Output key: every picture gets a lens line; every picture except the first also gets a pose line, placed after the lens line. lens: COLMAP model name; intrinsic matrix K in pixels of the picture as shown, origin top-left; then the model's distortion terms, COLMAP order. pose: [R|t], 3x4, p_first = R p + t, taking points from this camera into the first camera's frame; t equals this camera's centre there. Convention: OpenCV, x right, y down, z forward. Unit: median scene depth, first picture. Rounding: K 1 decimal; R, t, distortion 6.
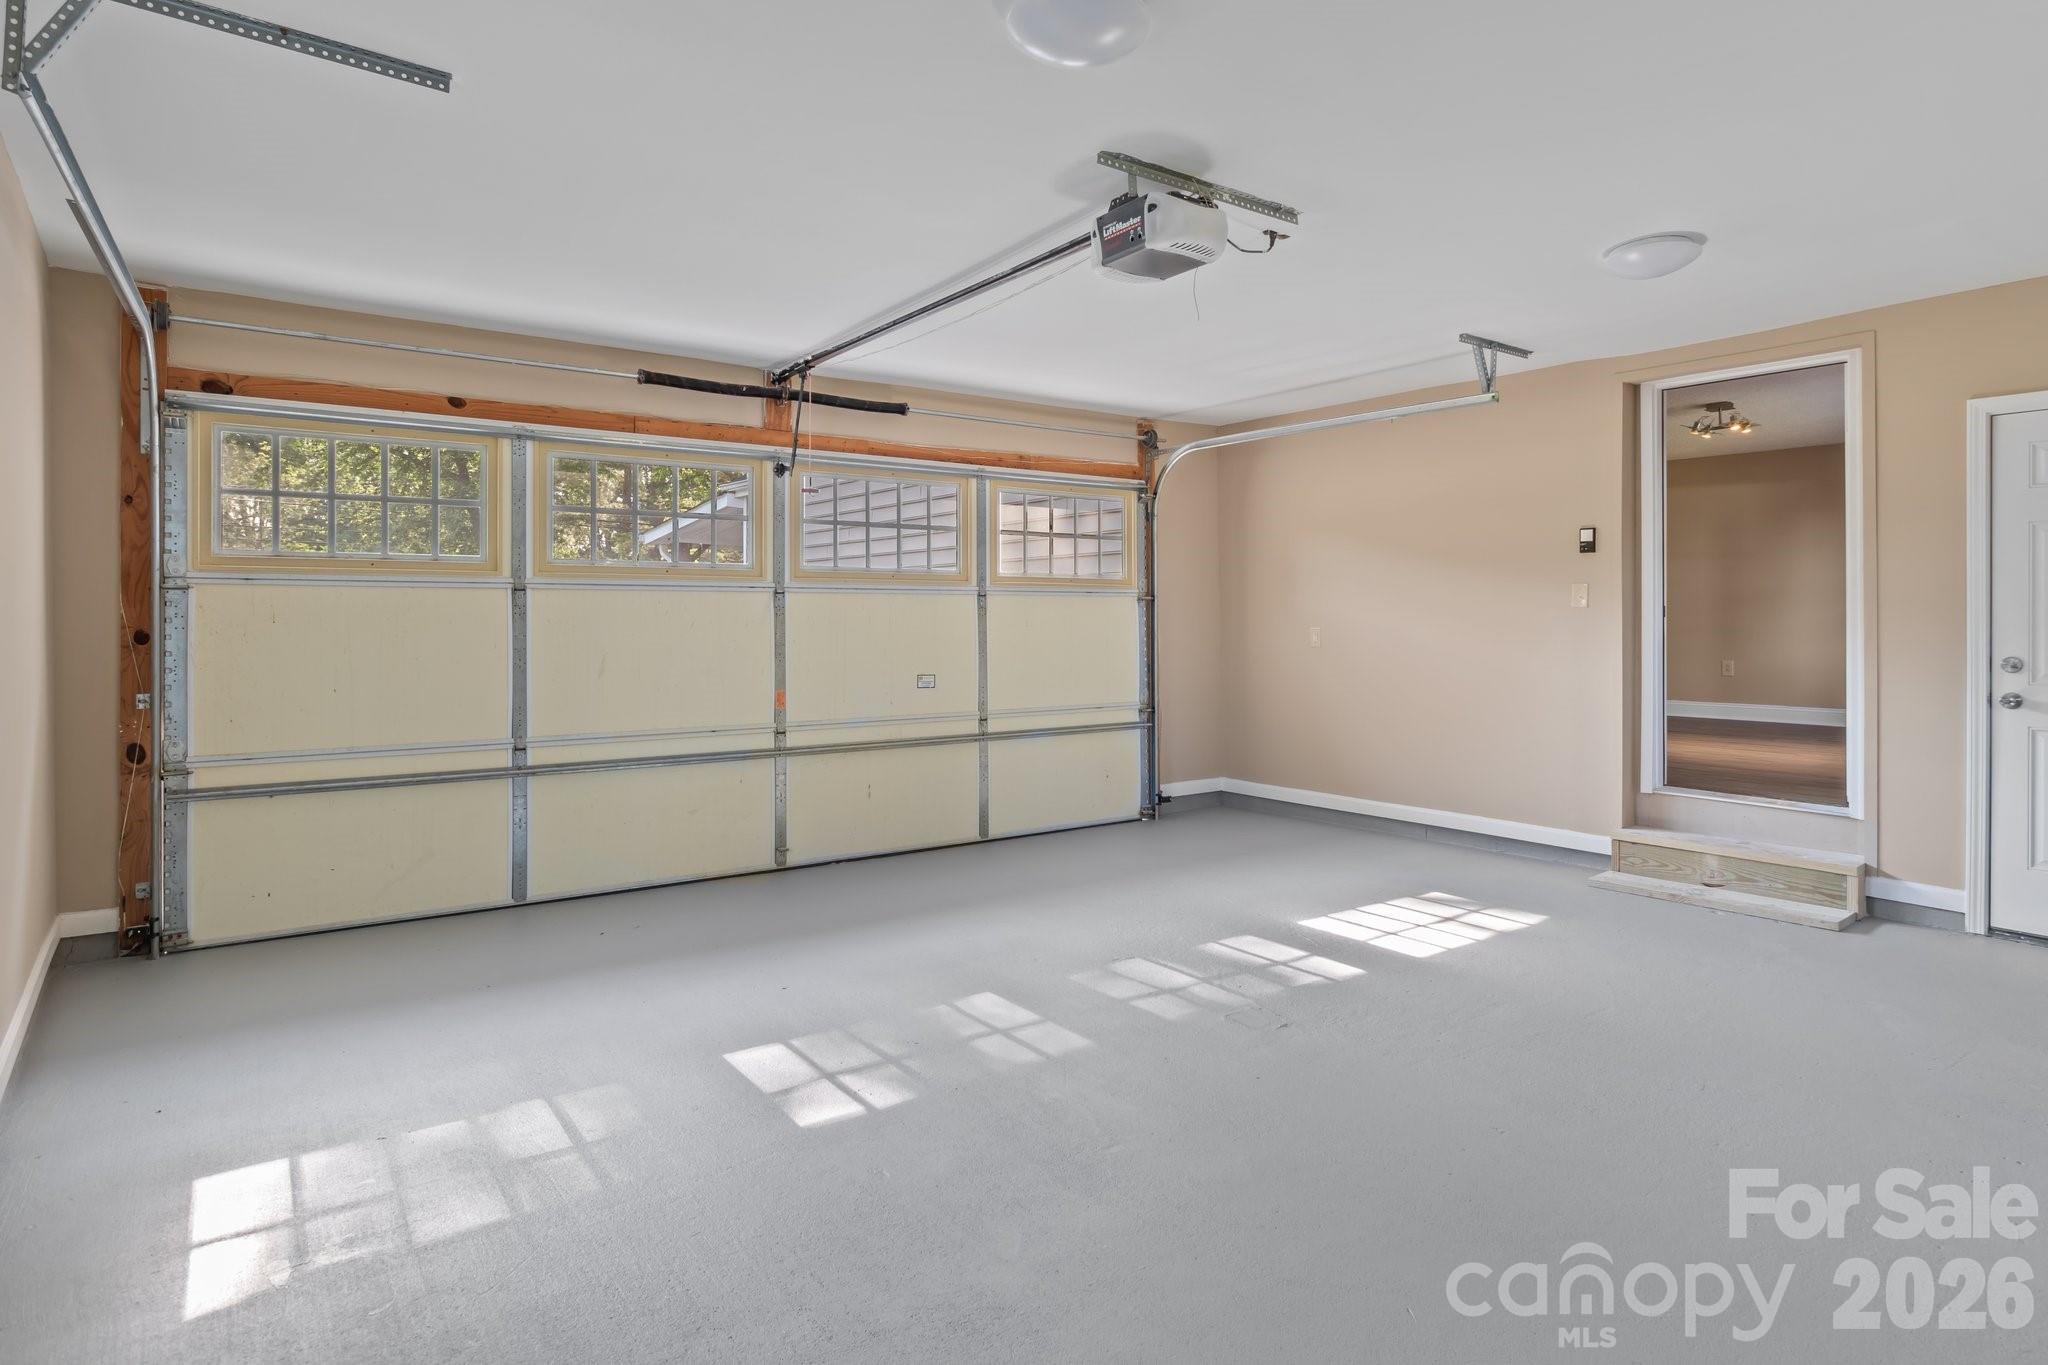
lens RADIAL K [[1083.8, 0, 1050.5], [0, 1083.8, 623.6], [0, 0, 1]] dist [-0.002123, -0.000451]
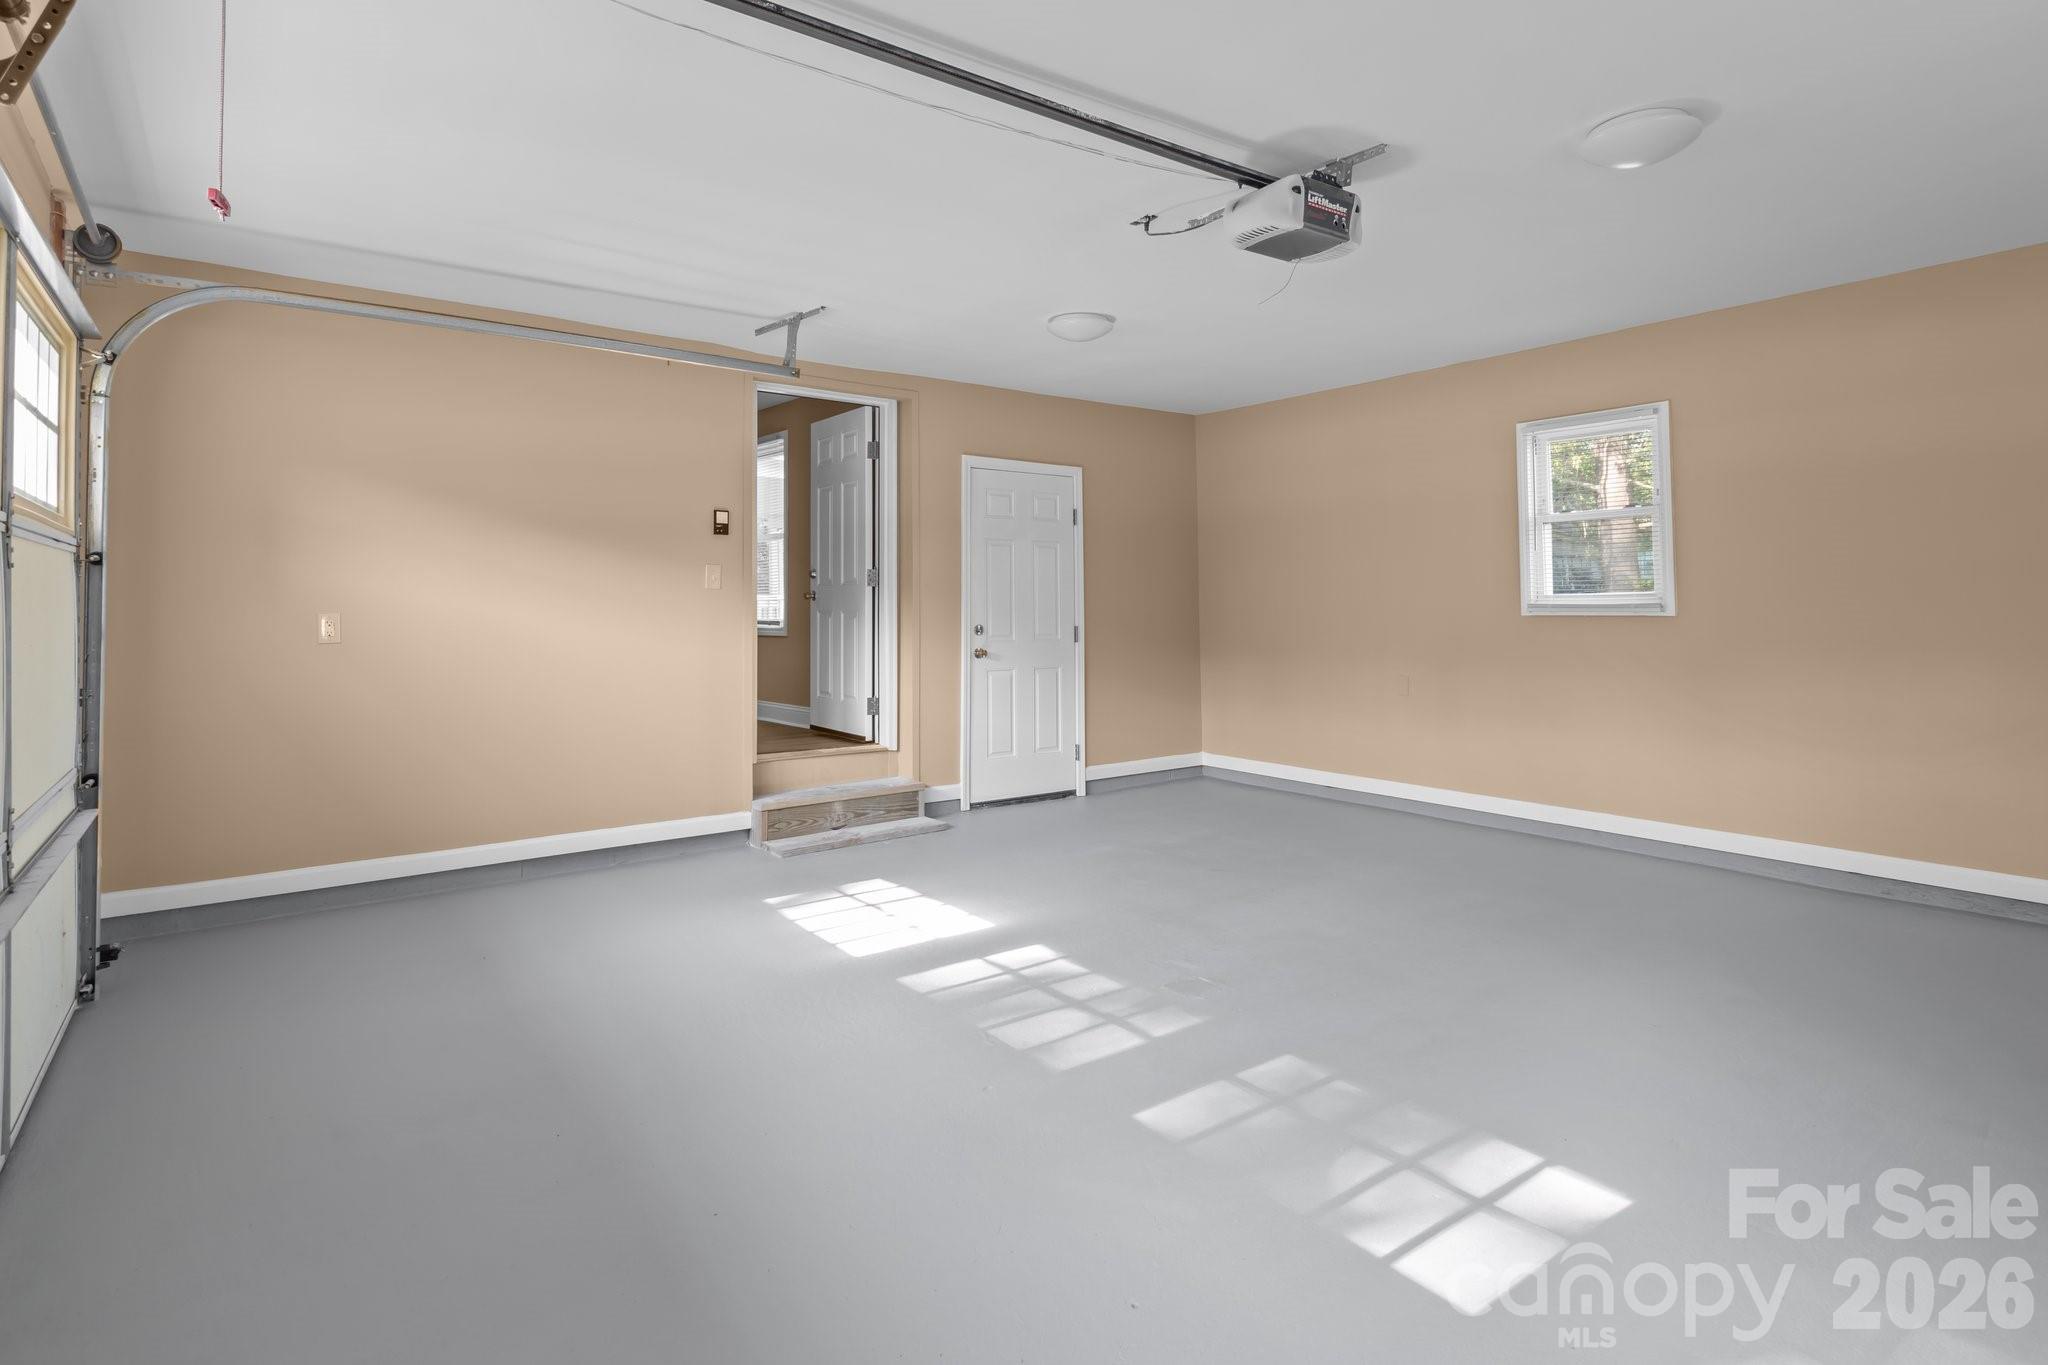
lens RADIAL K [[1103.2, 0, 1027.7], [0, 1103.2, 577.2], [0, 0, 1]] dist [-0.000426, -0.000291]
pose [[-0.005373, 0.026294, 0.999640, -0.687086], [0.008181, 0.999622, -0.026250, 0.004401], [-0.999952, 0.008037, -0.005586, 0.929332]]
